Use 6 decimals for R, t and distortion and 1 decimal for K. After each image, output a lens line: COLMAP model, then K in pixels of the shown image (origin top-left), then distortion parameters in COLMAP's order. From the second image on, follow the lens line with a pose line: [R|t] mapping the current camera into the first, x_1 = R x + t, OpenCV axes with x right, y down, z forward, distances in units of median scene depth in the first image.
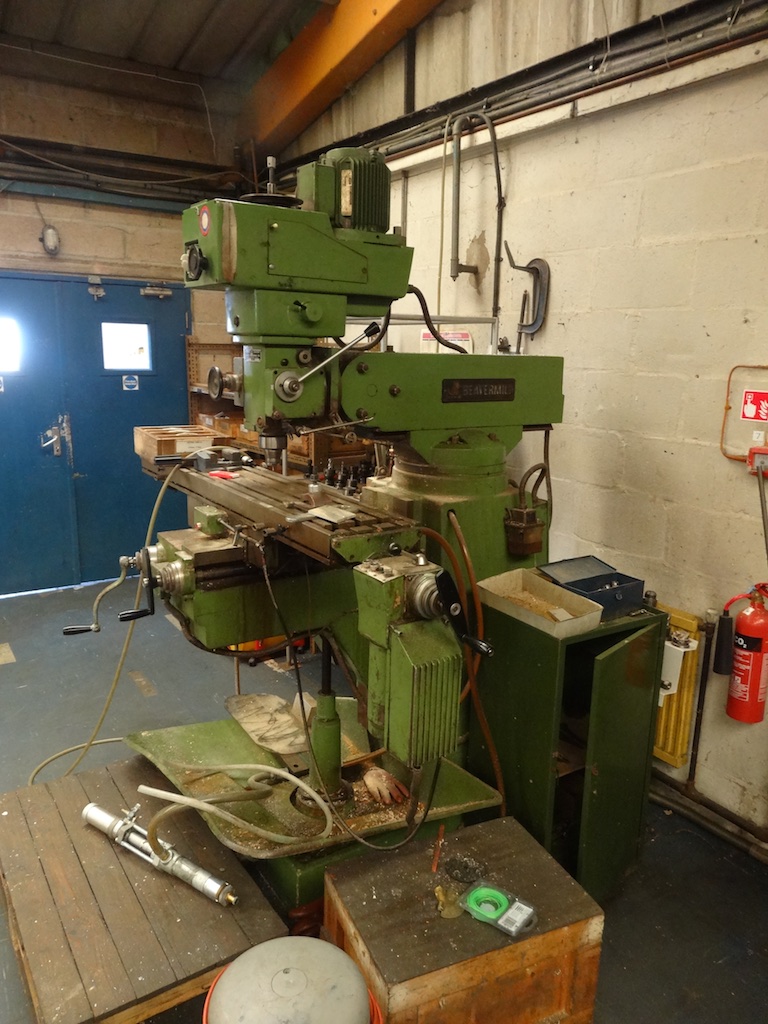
lens RADIAL K [[752.6, 0, 387.3], [0, 752.6, 513.4], [0, 0, 1]] dist [-0.000458, -0.003462]
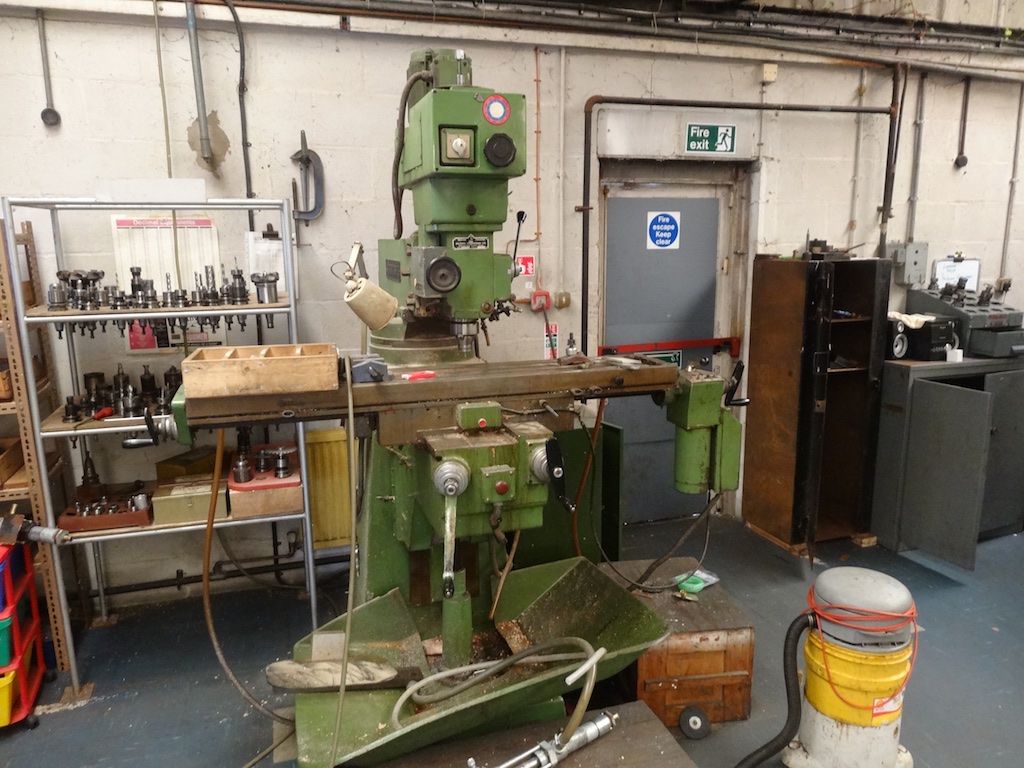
lens RADIAL K [[752.6, 0, 508.8], [0, 752.6, 381.6], [0, 0, 1]] dist [-0.000458, -0.003462]
pose [[0.284833, -0.208596, 0.935606, -0.775293], [0.224167, 0.963467, 0.146563, -0.114609], [-0.931998, 0.167986, 0.321187, 0.447833]]
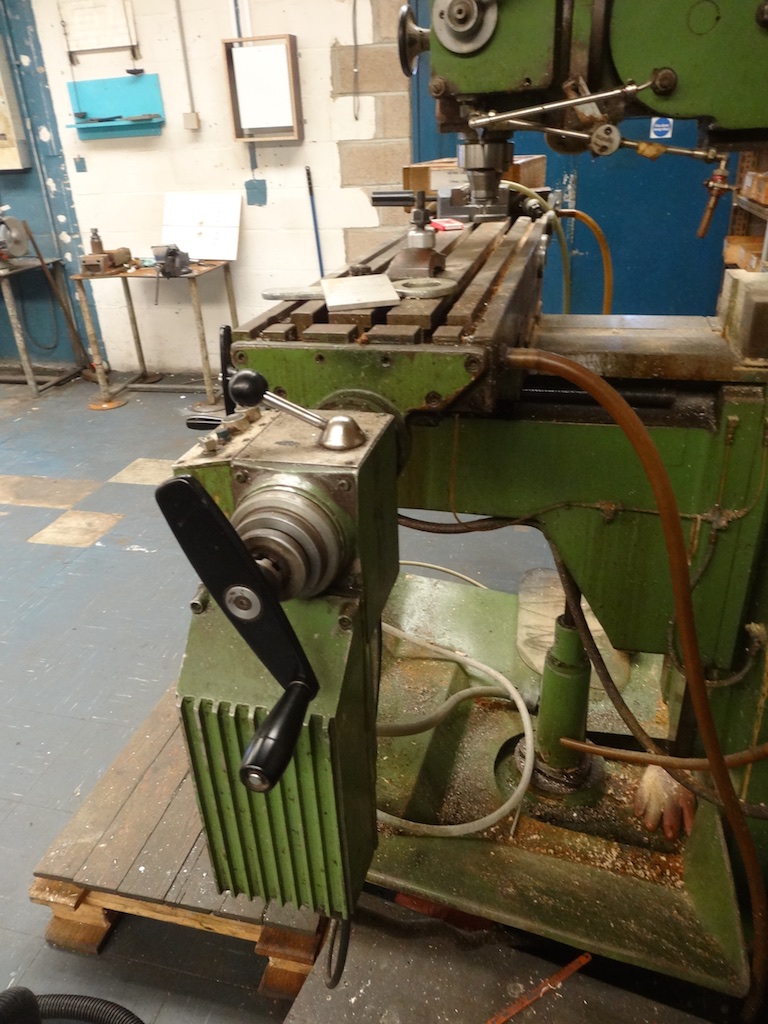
lens RADIAL K [[752.6, 0, 385.7], [0, 752.6, 519.0], [0, 0, 1]] dist [-0.000458, -0.003462]
pose [[0.668738, 0.296174, -0.681961, 0.165535], [-0.107412, 0.946096, 0.305558, -0.006179], [0.735699, -0.131087, 0.664502, 0.403337]]
